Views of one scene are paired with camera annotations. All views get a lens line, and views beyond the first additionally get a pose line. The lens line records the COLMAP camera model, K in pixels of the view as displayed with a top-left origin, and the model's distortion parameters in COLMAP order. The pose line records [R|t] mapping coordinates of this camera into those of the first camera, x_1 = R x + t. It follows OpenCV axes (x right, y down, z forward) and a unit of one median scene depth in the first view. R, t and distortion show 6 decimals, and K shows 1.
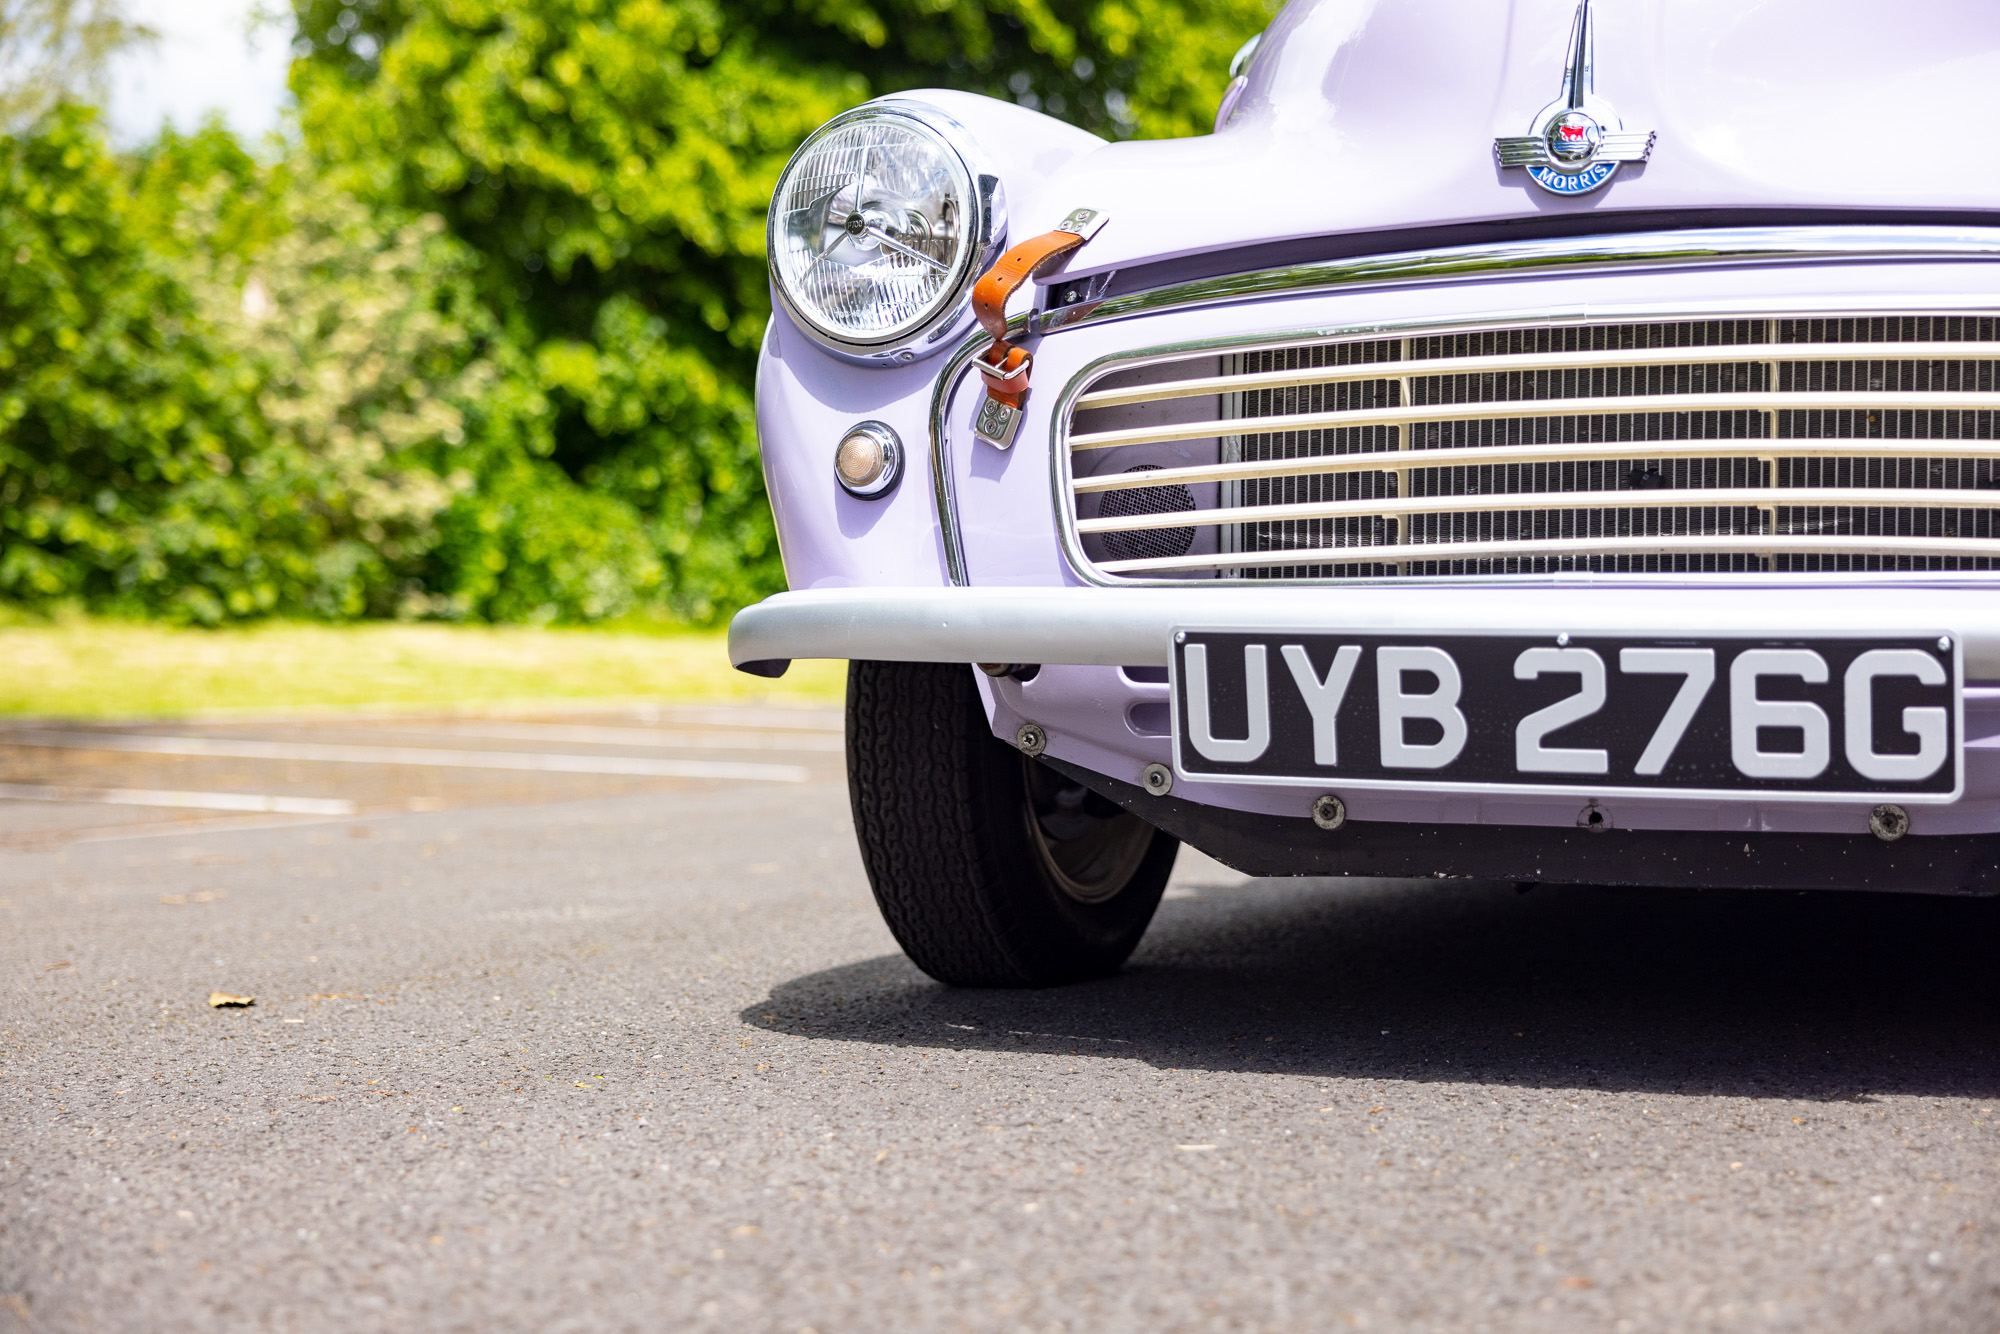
lens RADIAL K [[2727.7, 0, 1000.0], [0, 2727.7, 667.0], [0, 0, 1]] dist [-0.023600, -0.003291]
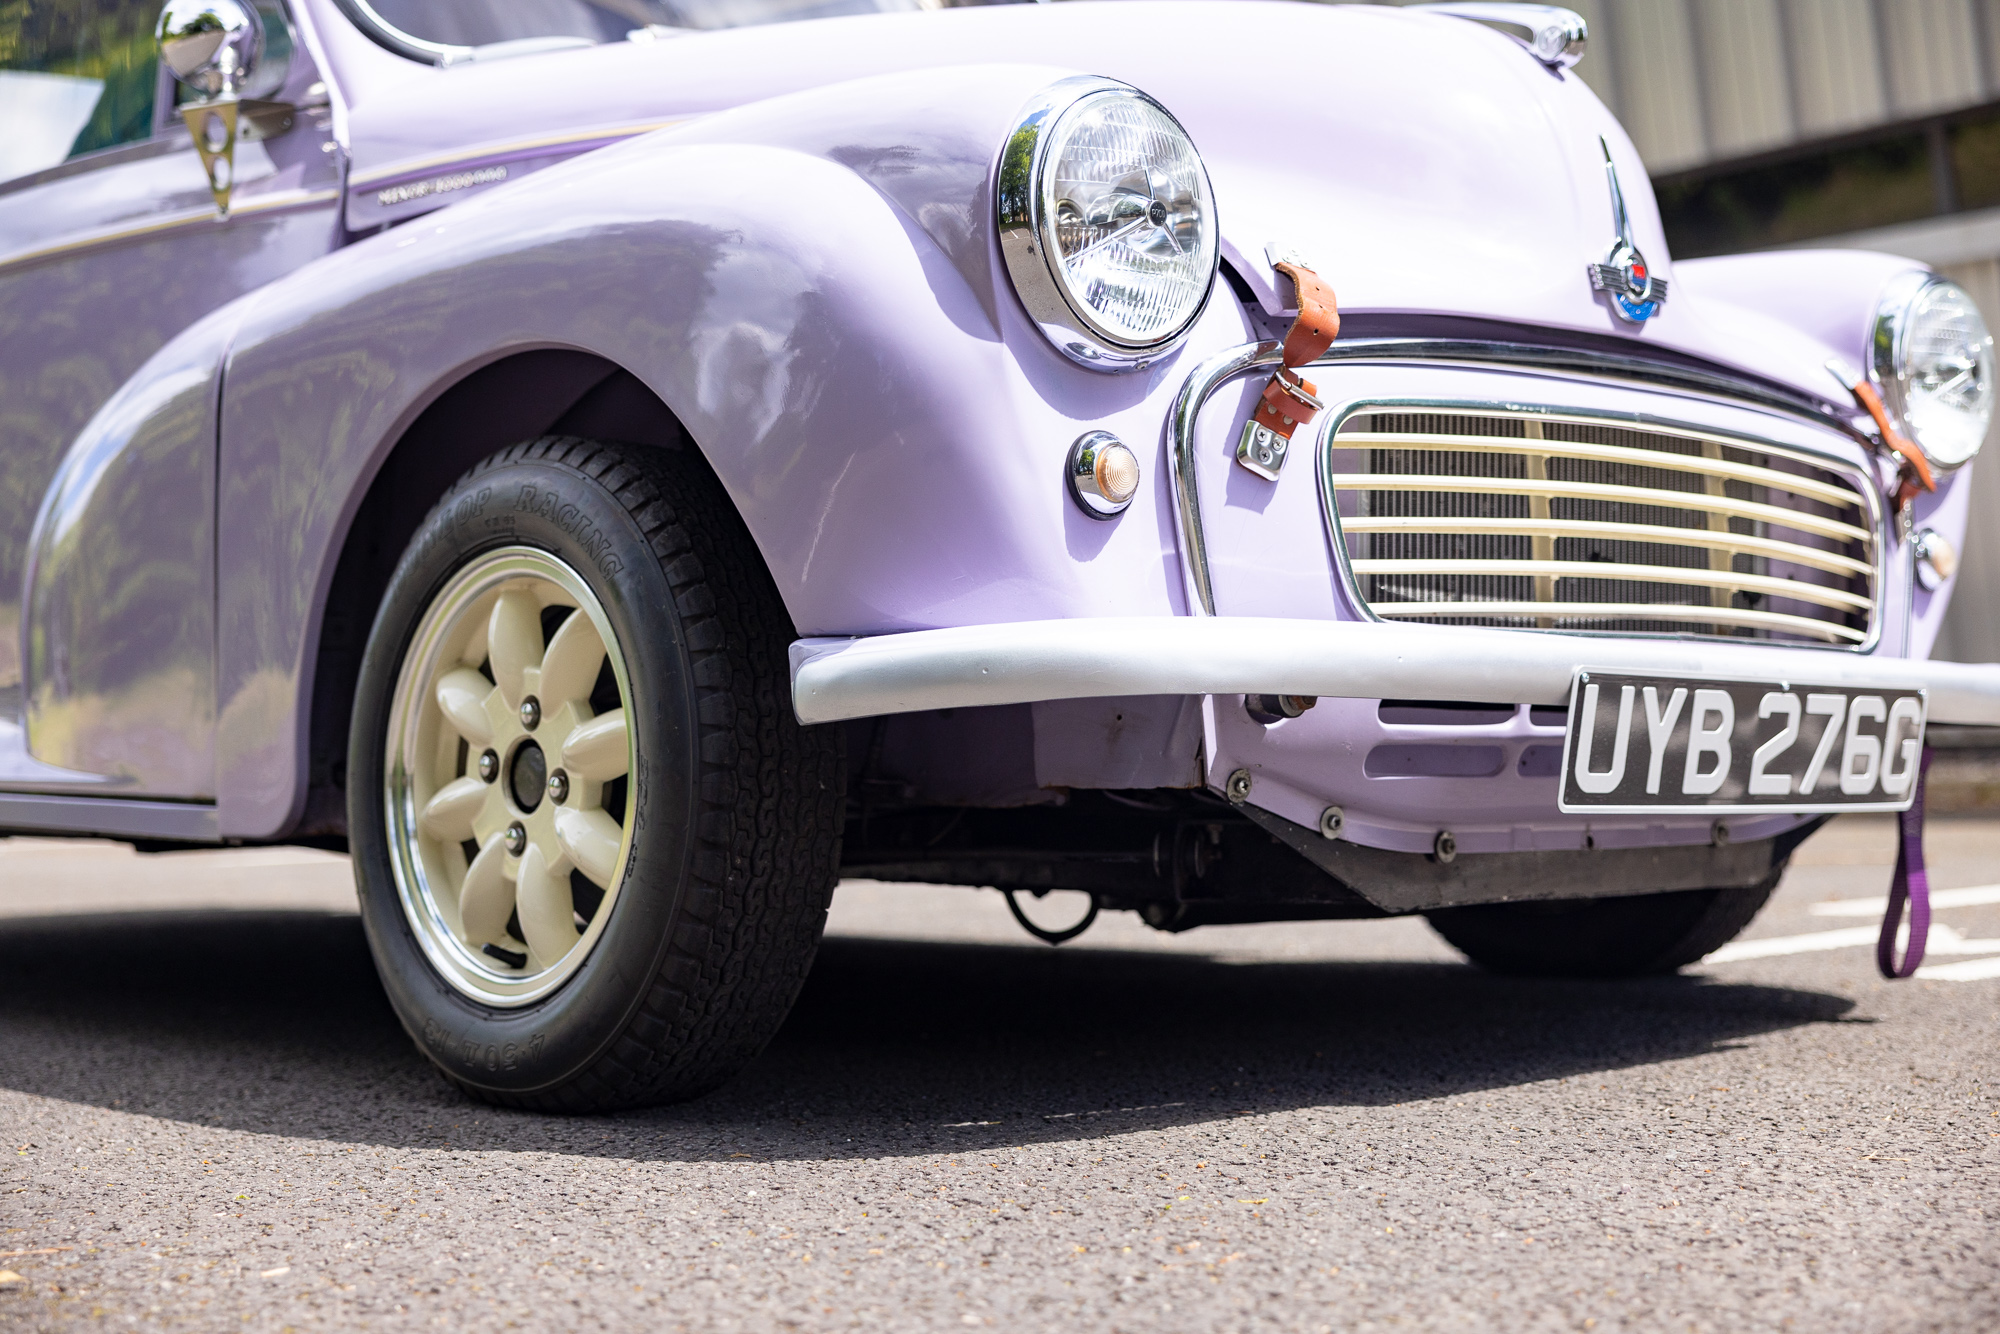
lens RADIAL K [[2727.7, 0, 1000.0], [0, 2727.7, 667.0], [0, 0, 1]] dist [-0.023600, -0.003291]
pose [[0.393881, 0.032654, 0.918581, -1.008386], [0.011857, 0.999105, -0.040600, 0.025642], [-0.919085, 0.026883, 0.393142, 0.792144]]
